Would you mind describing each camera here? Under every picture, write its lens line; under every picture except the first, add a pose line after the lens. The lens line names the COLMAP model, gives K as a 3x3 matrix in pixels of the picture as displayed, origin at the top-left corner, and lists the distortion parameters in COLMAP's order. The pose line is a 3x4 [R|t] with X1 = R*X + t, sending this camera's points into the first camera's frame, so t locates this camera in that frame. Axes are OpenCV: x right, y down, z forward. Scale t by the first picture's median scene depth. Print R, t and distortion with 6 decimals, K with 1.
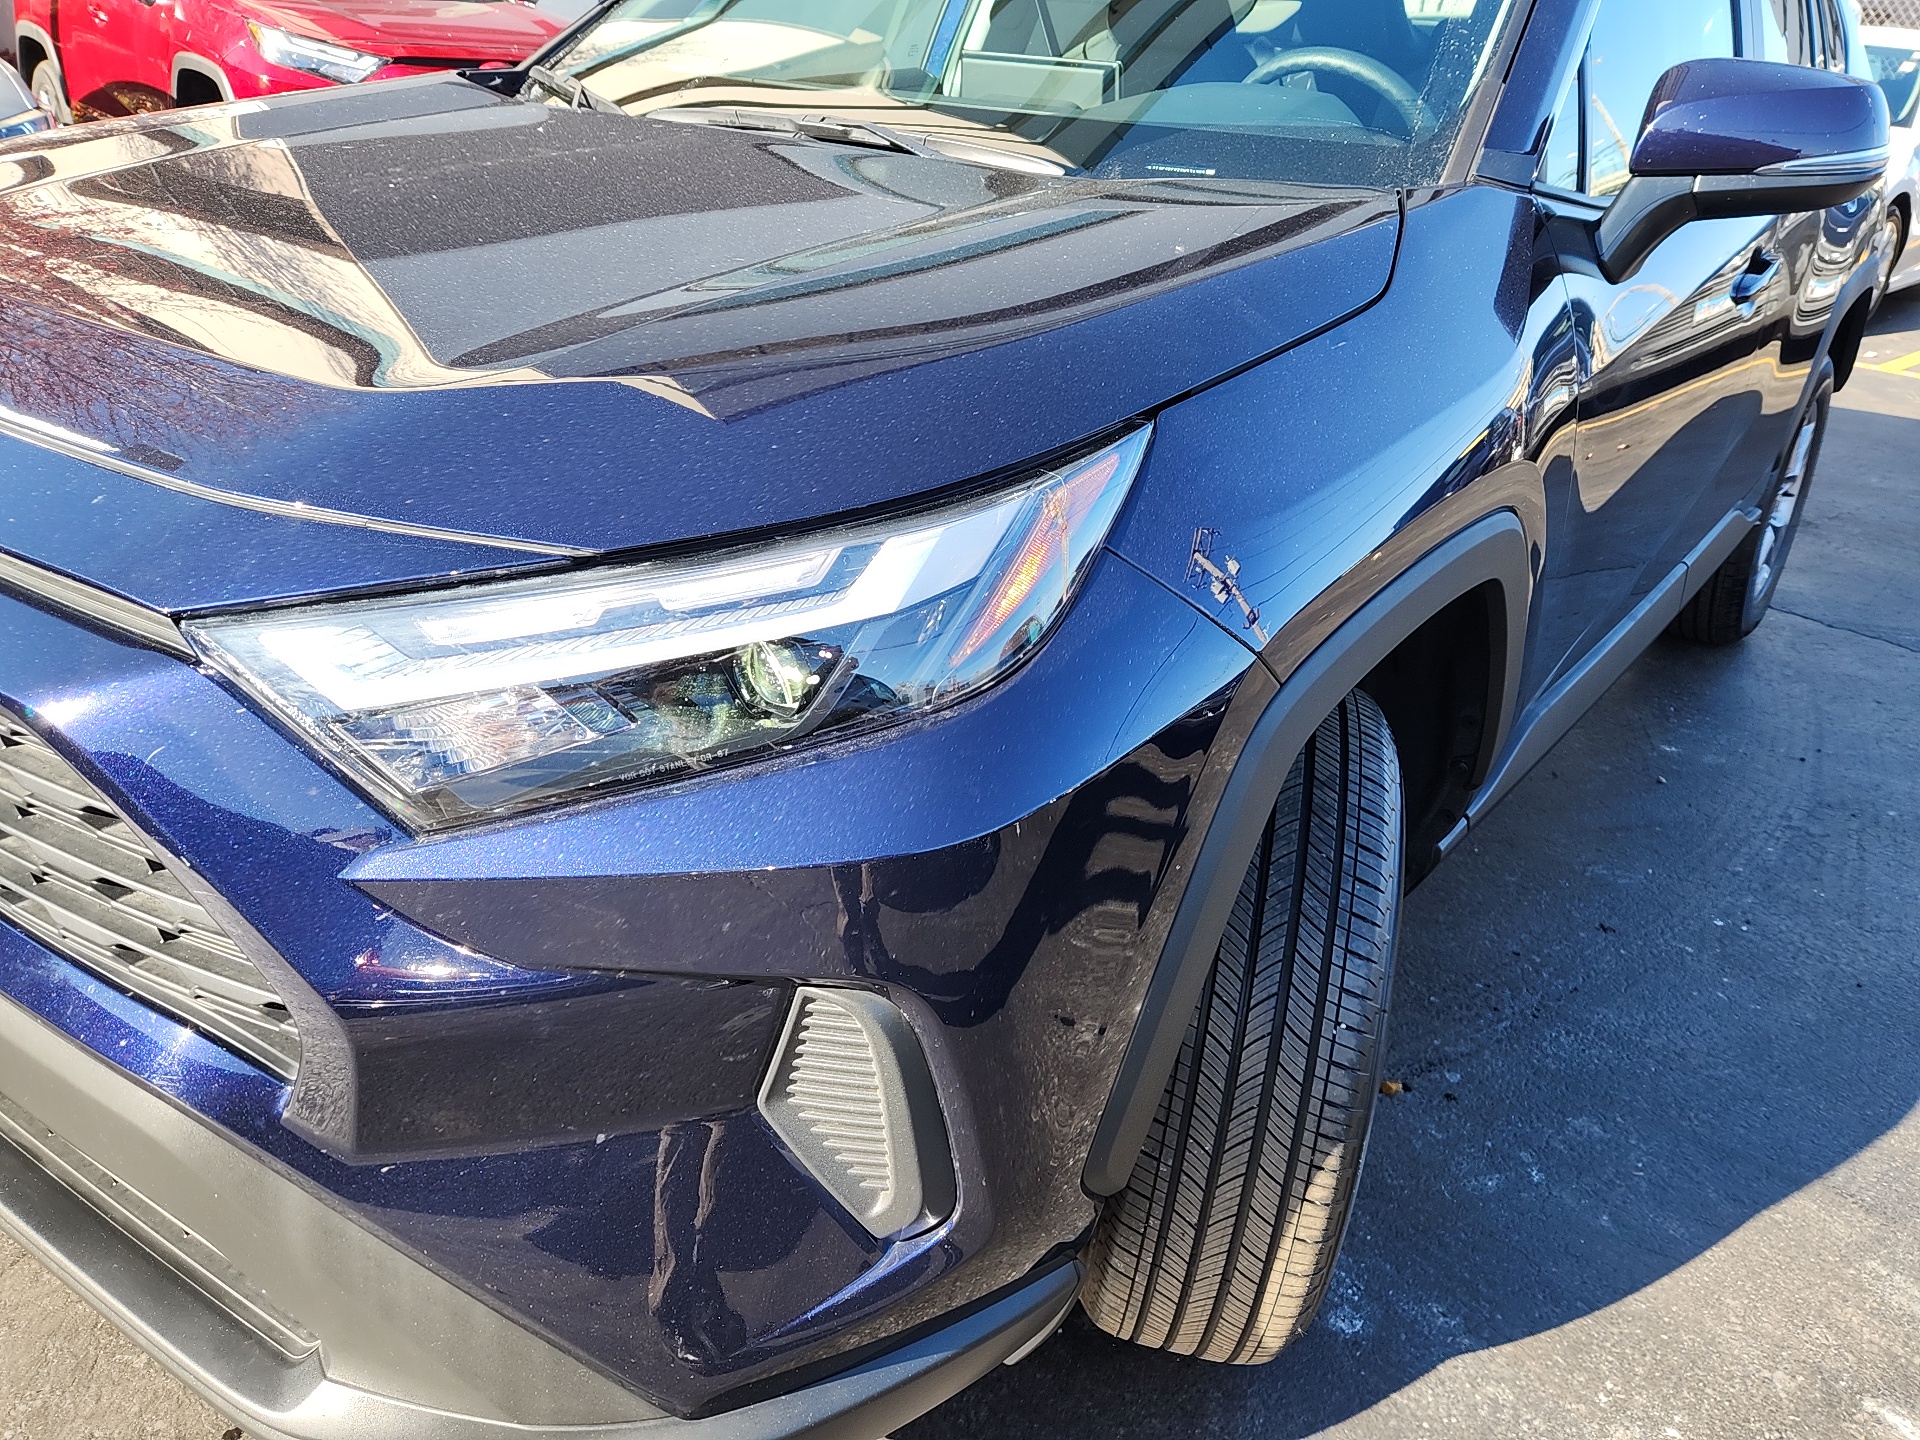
lens RADIAL K [[1426.1, 0, 1008.0], [0, 1426.1, 713.8], [0, 0, 1]] dist [0.074005, -0.070945]
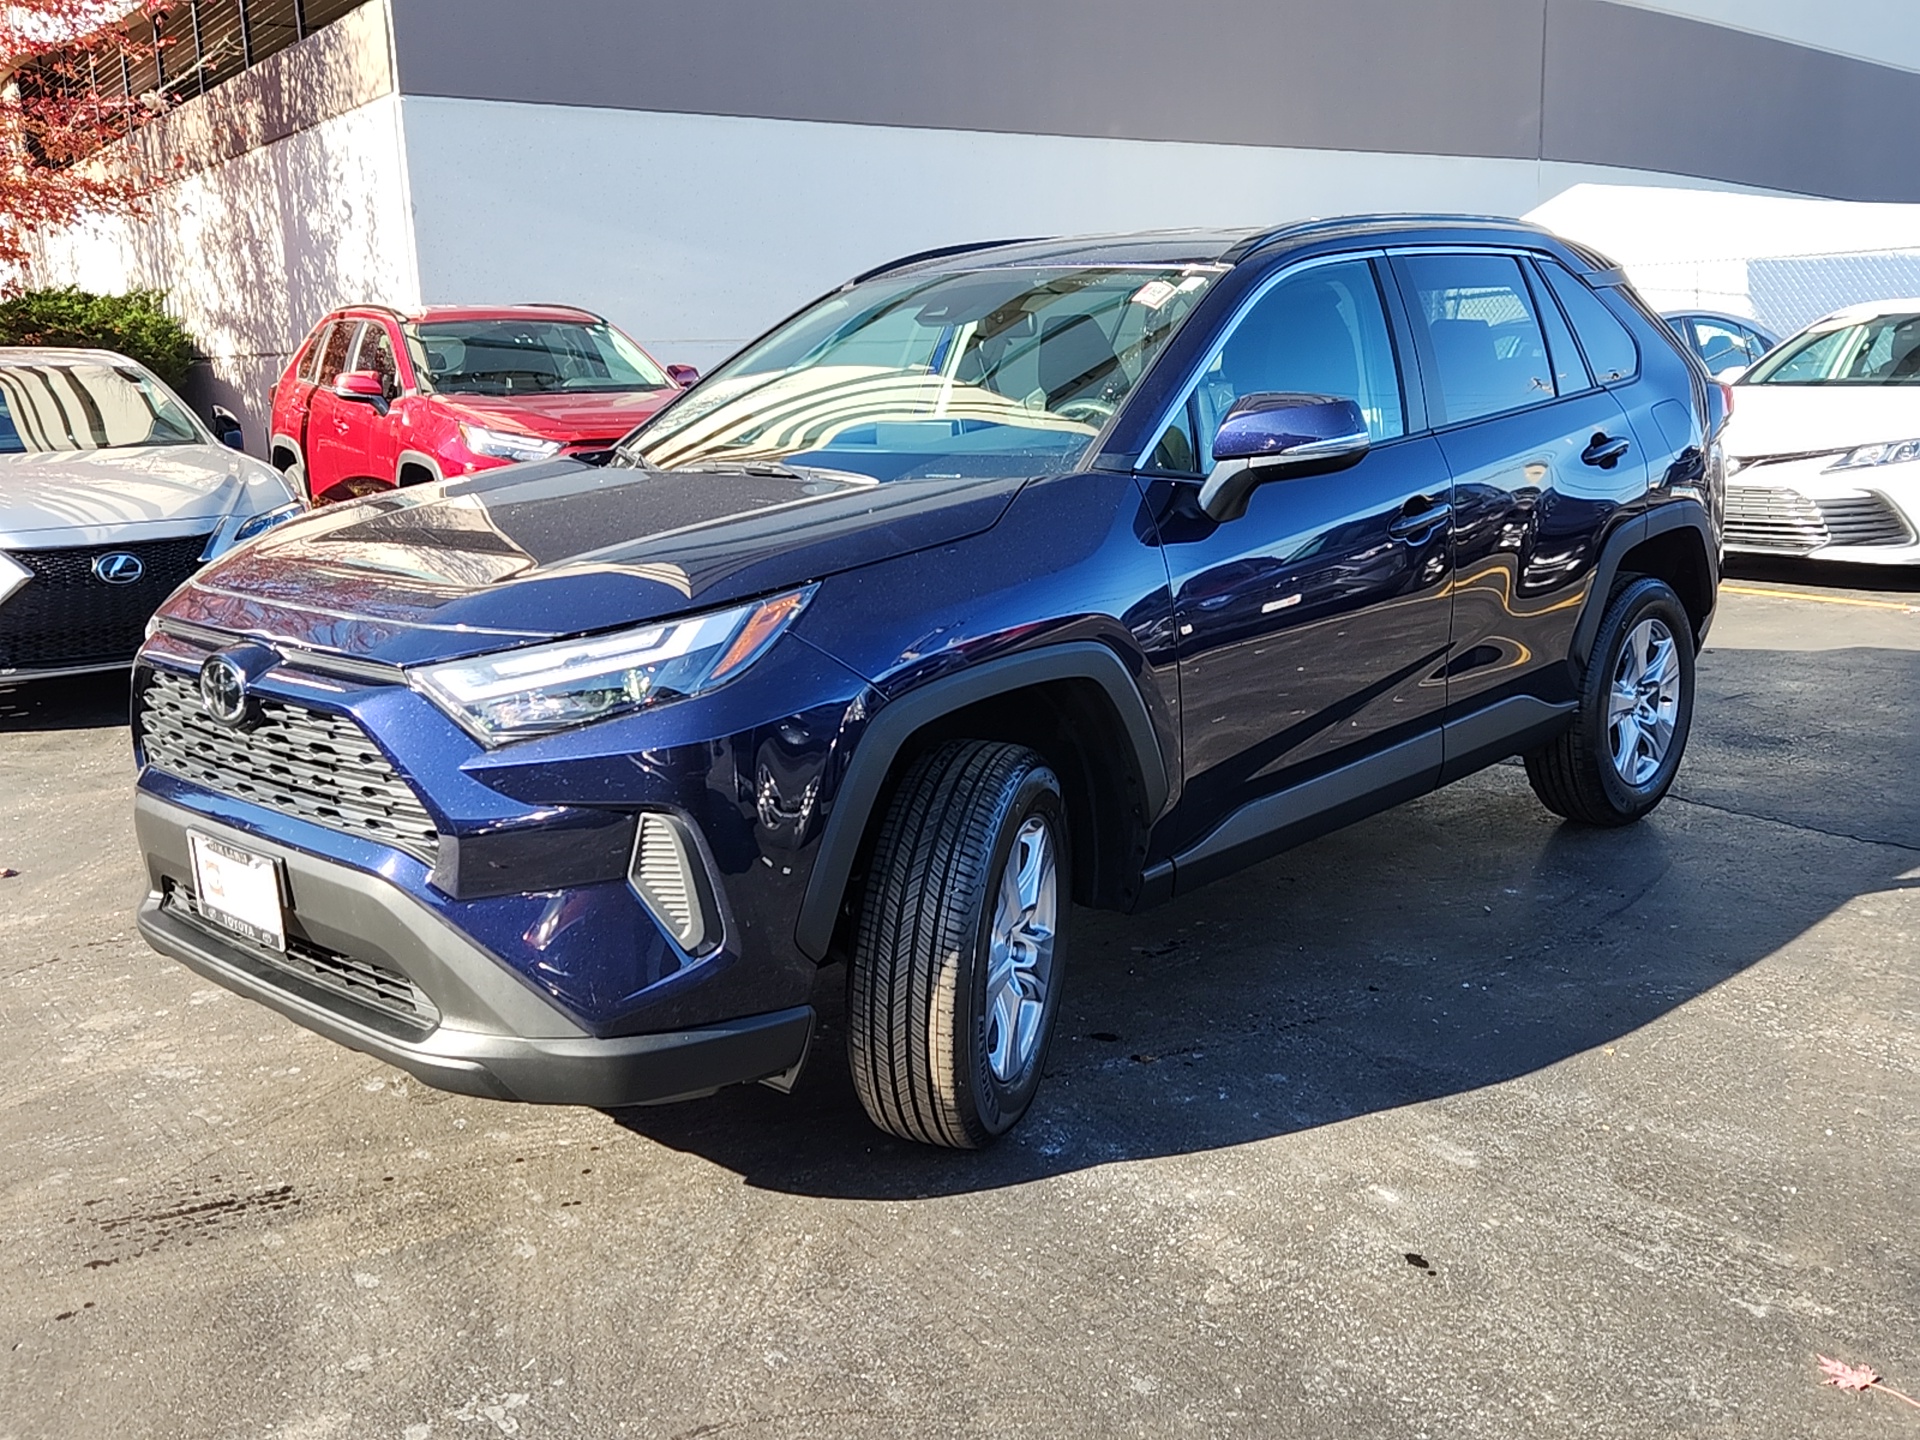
lens RADIAL K [[1485.4, 0, 956.6], [0, 1485.4, 675.1], [0, 0, 1]] dist [0.028464, 0.001281]
pose [[0.989123, -0.054334, -0.136688, 0.519309], [0.019835, 0.970058, -0.242063, 0.419276], [0.145748, 0.236719, 0.960584, -0.957396]]
